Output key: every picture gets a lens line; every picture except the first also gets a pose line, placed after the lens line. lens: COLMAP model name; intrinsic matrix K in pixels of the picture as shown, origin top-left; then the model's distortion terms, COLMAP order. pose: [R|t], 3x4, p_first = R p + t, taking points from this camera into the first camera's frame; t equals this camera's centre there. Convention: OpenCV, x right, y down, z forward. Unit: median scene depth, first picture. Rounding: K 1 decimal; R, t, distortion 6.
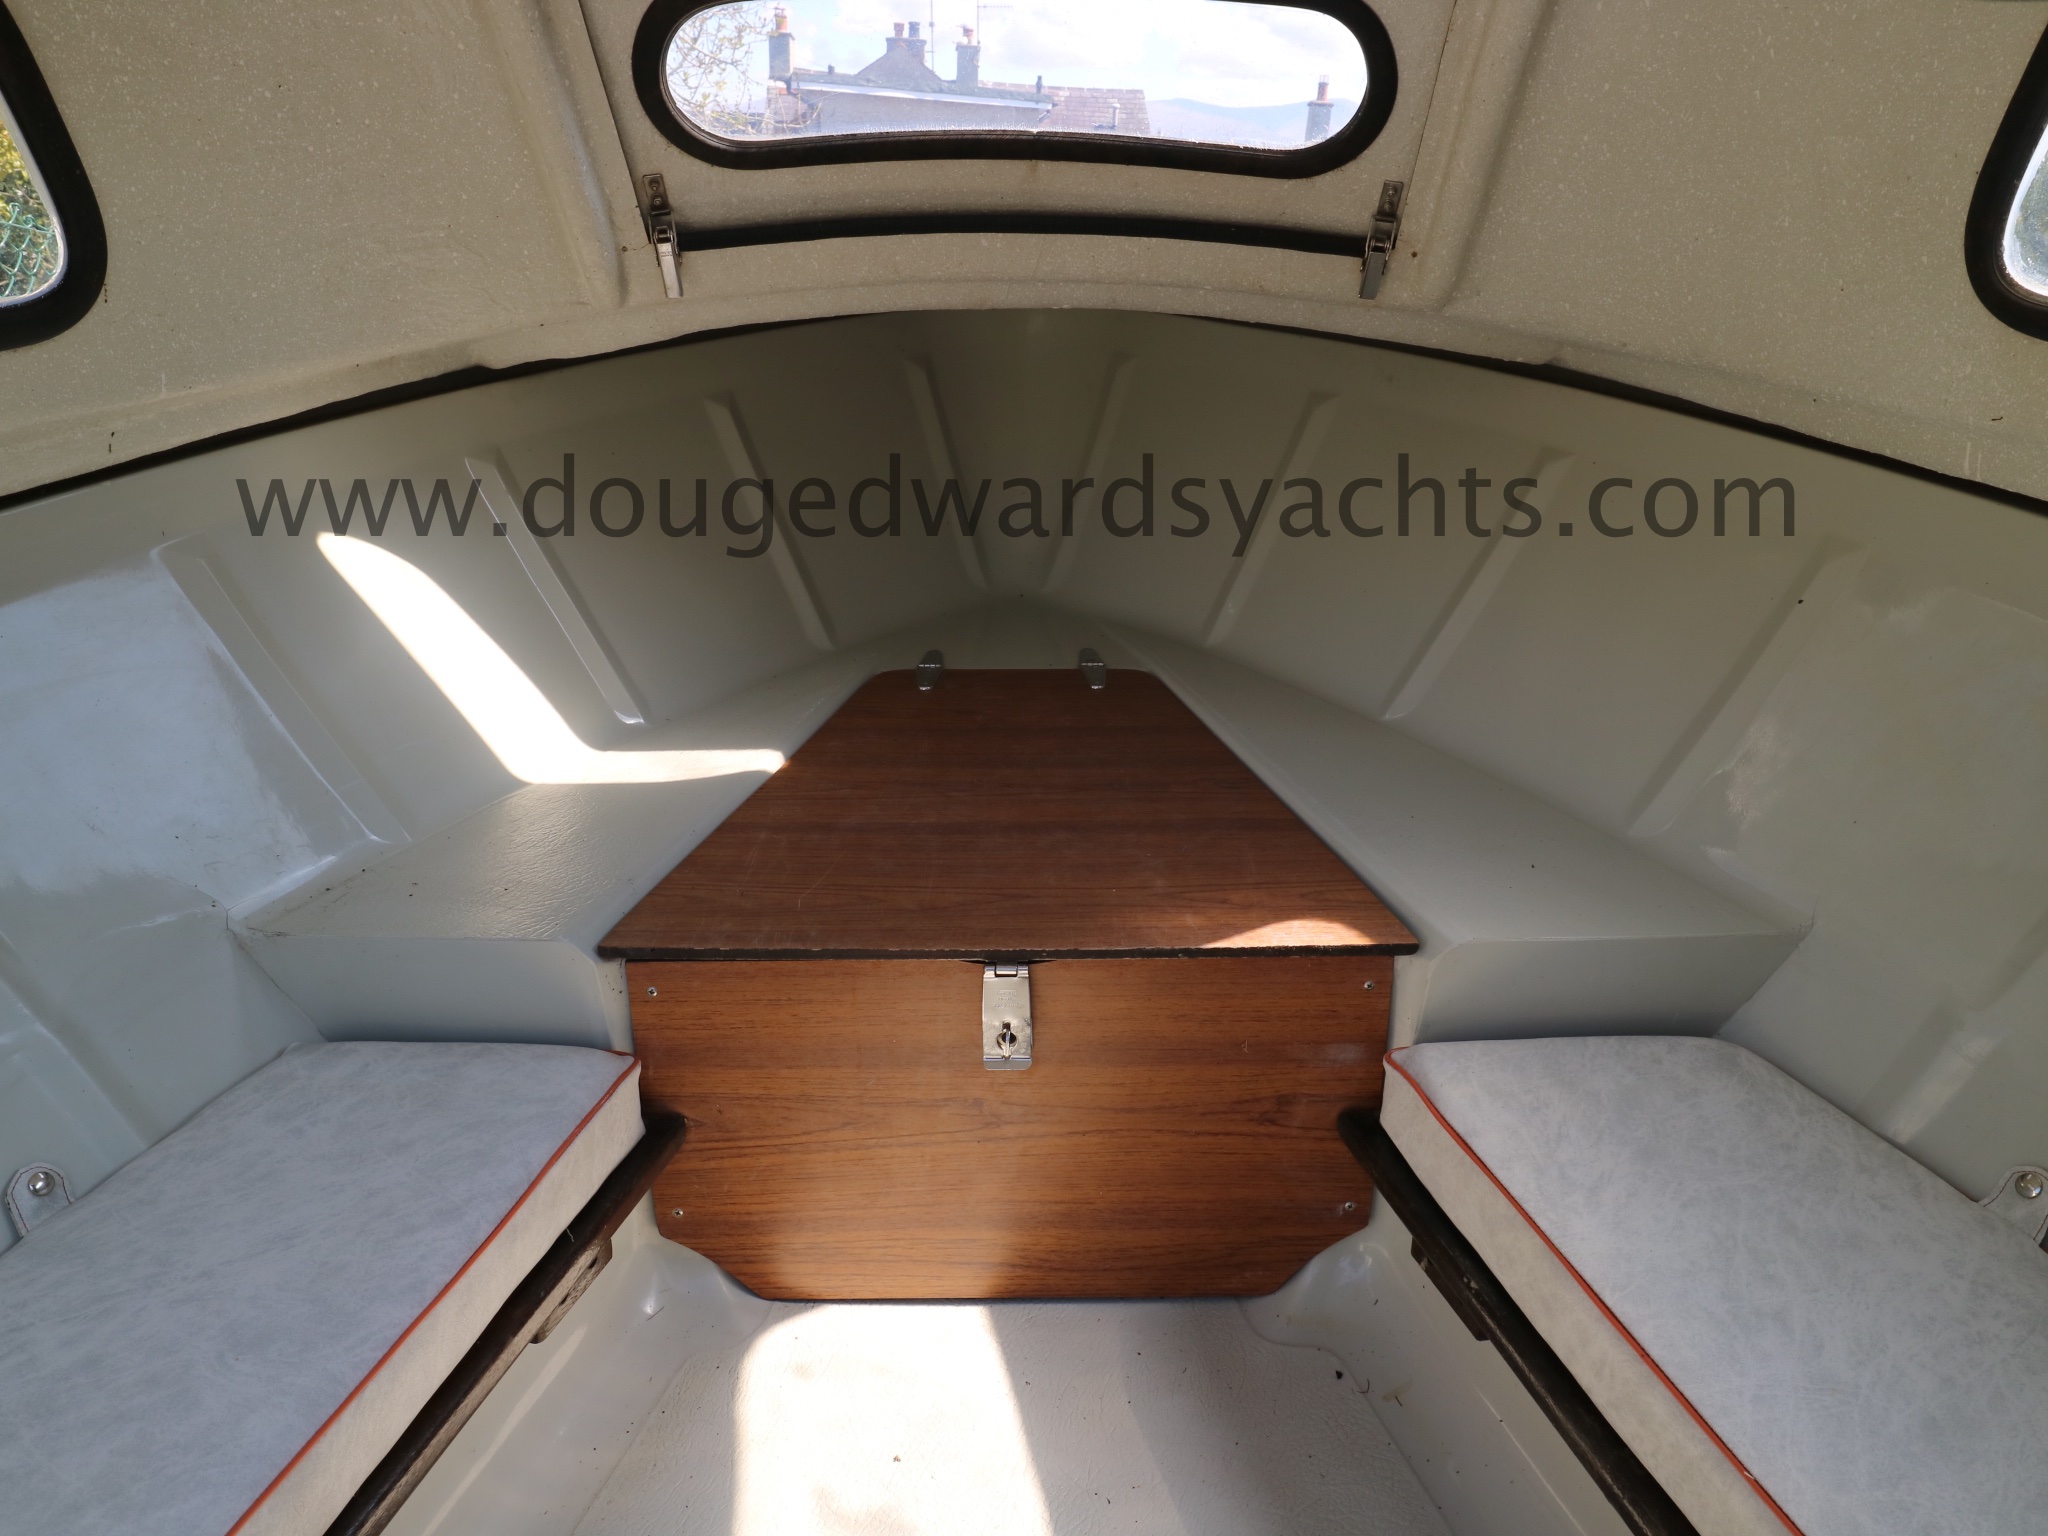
lens RADIAL K [[1321.3, 0, 1028.1], [0, 1321.3, 765.9], [0, 0, 1]] dist [-0.055930, 0.023362]
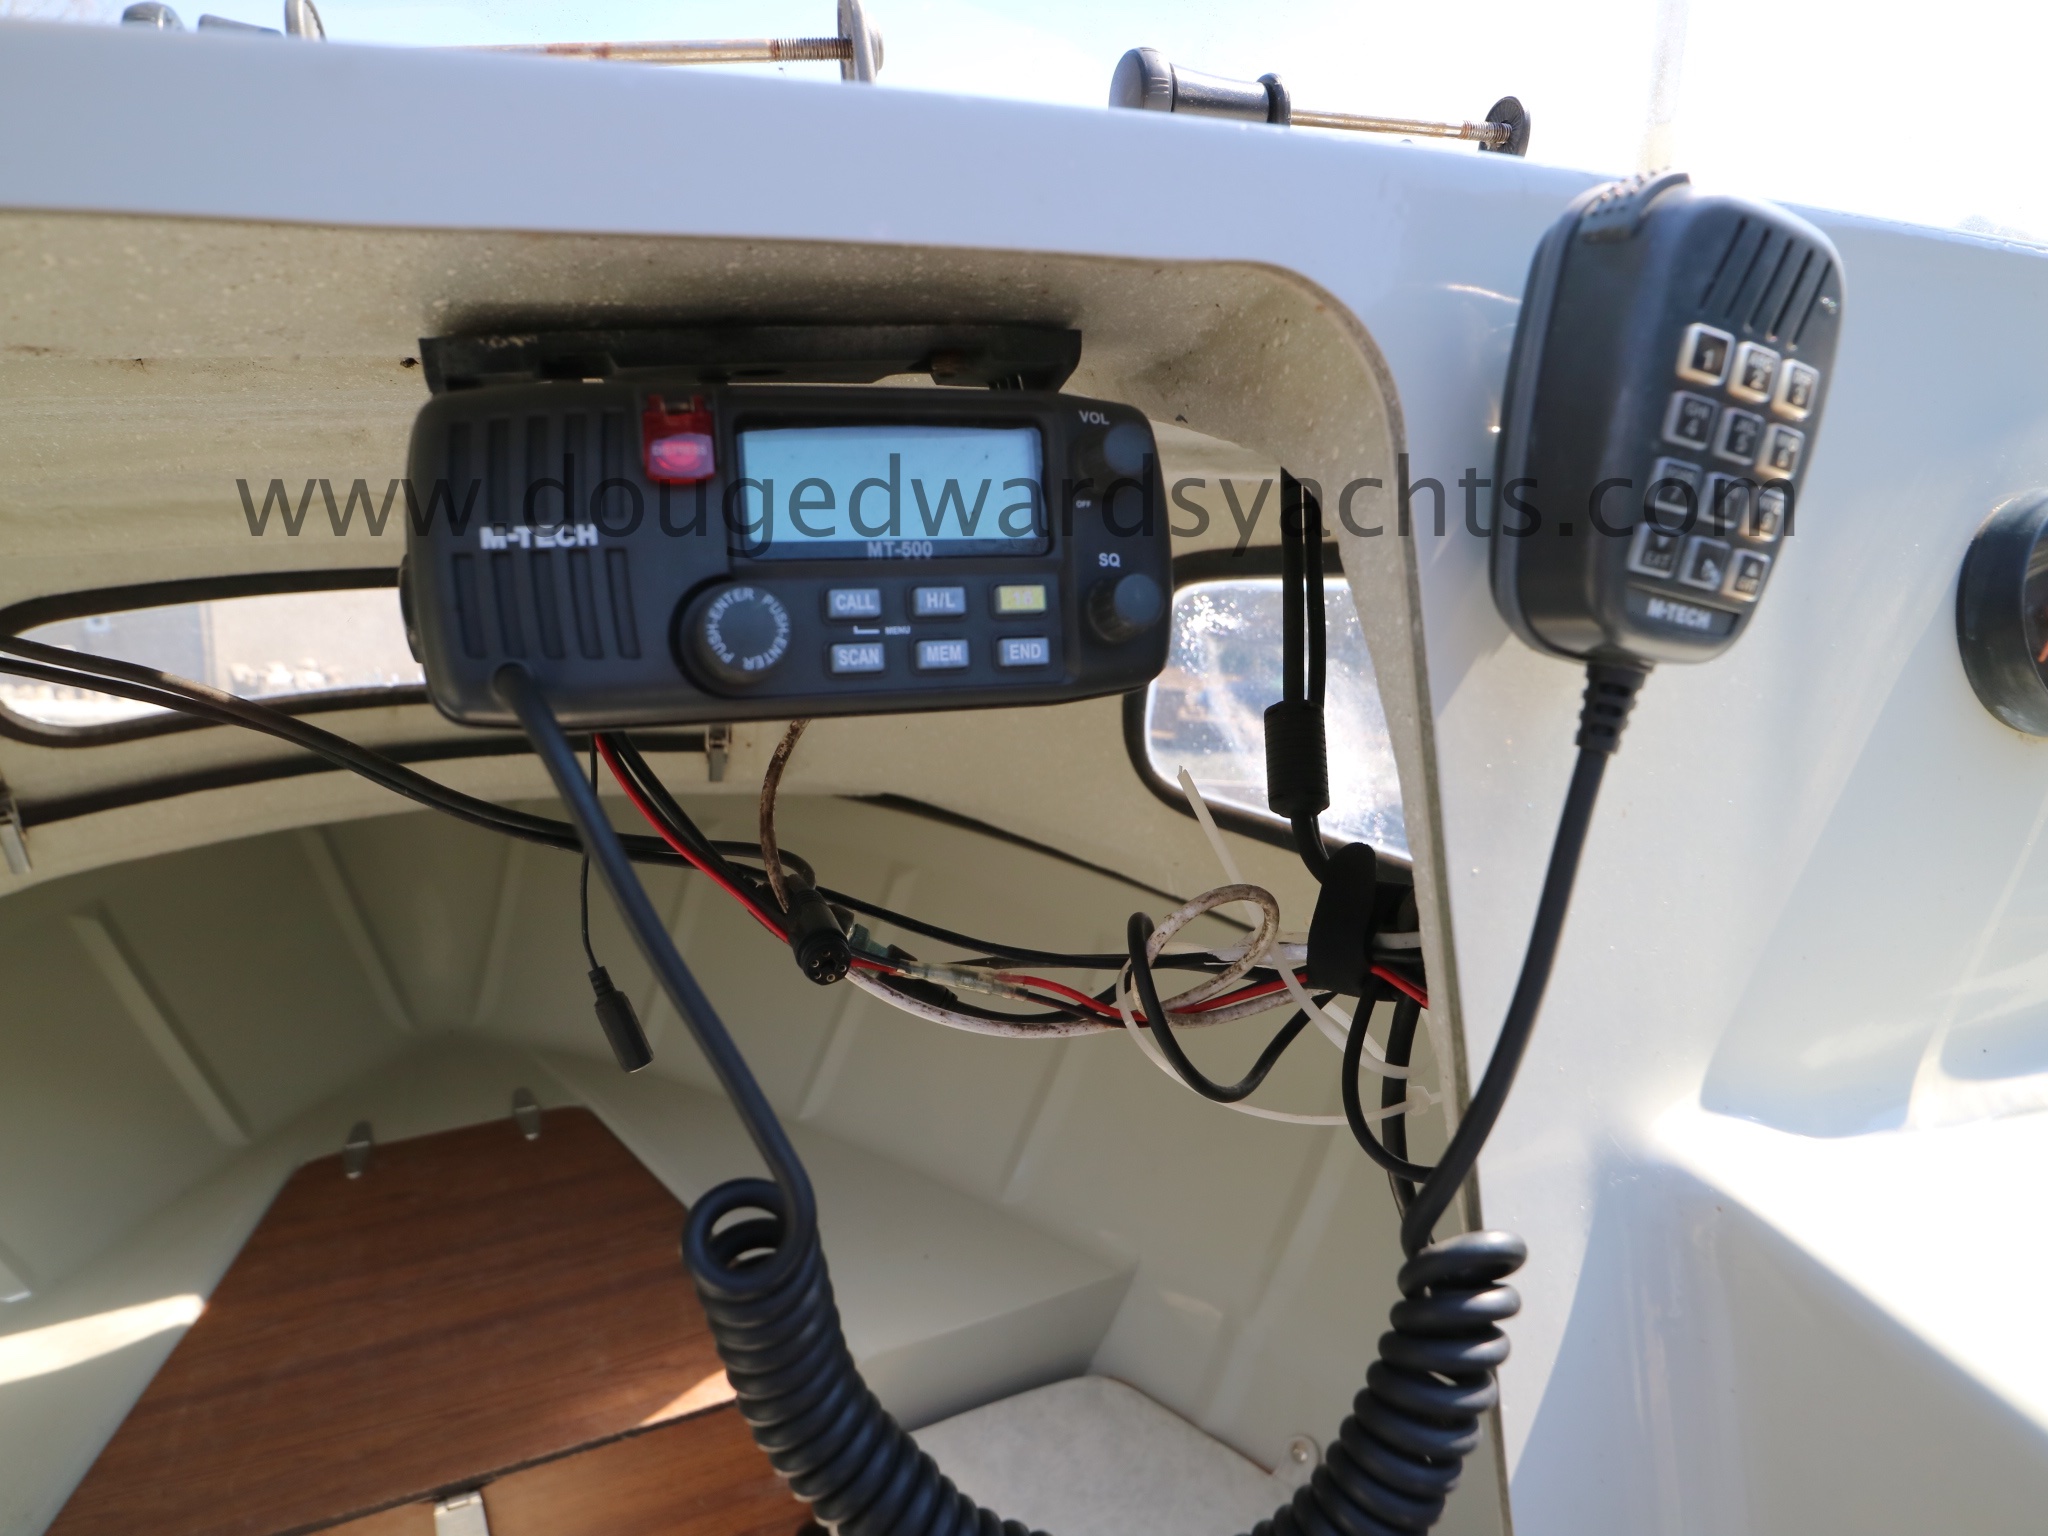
lens RADIAL K [[1321.3, 0, 1028.1], [0, 1321.3, 765.9], [0, 0, 1]] dist [-0.055930, 0.023362]
pose [[0.916678, -0.126593, 0.379045, 0.072975], [0.191449, 0.971685, -0.138478, -0.160654], [-0.350782, 0.199507, 0.914958, -0.189676]]
